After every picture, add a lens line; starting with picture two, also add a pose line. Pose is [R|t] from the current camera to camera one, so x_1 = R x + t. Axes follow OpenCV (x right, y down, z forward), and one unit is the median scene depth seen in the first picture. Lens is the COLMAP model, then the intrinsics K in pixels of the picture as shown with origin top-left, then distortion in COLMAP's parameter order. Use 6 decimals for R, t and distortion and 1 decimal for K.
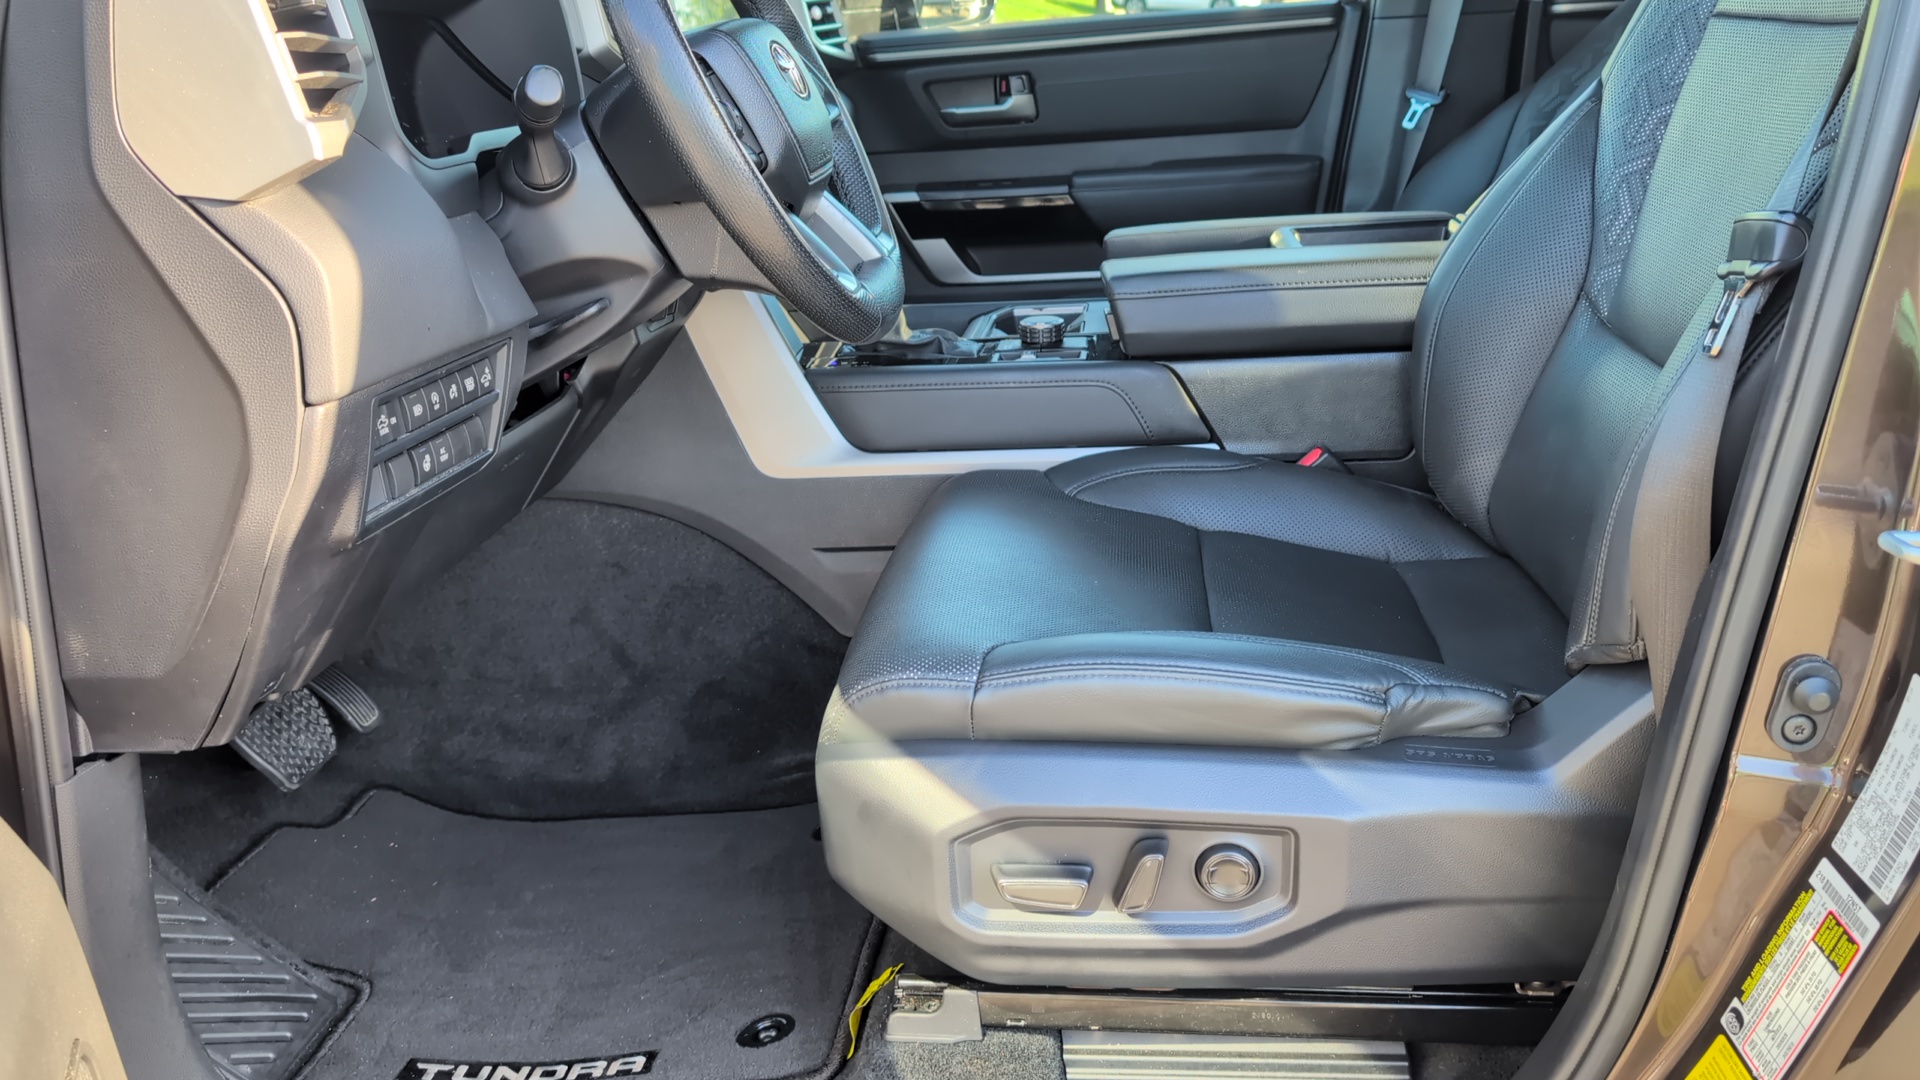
lens RADIAL K [[1621.9, 0, 960.0], [0, 1621.9, 540.0], [0, 0, 1]] dist [0.066594, -0.074415]
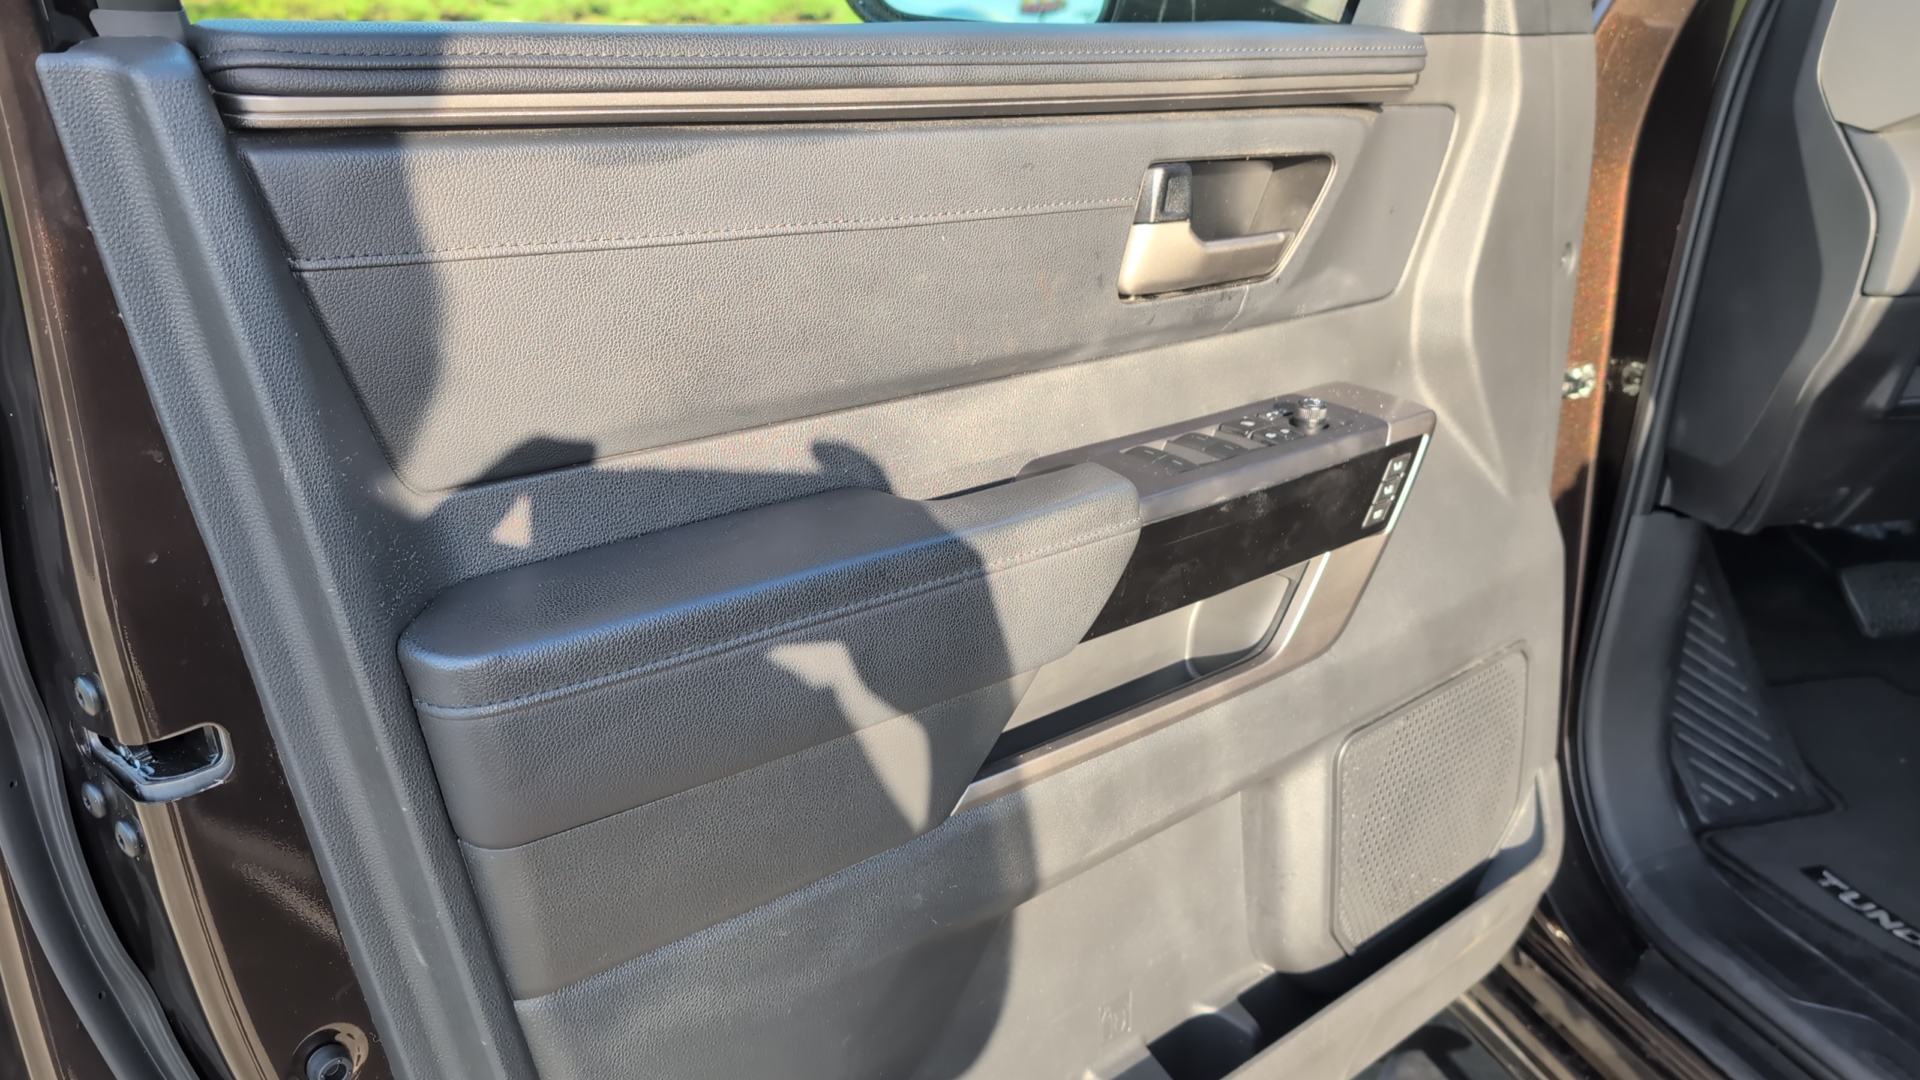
lens RADIAL K [[1621.9, 0, 960.0], [0, 1621.9, 540.0], [0, 0, 1]] dist [0.066594, -0.074415]
pose [[0.388039, 0.362577, -0.847327, 0.438947], [-0.305493, 0.917992, 0.252913, -0.012625], [0.869540, 0.160712, 0.466981, -0.174844]]
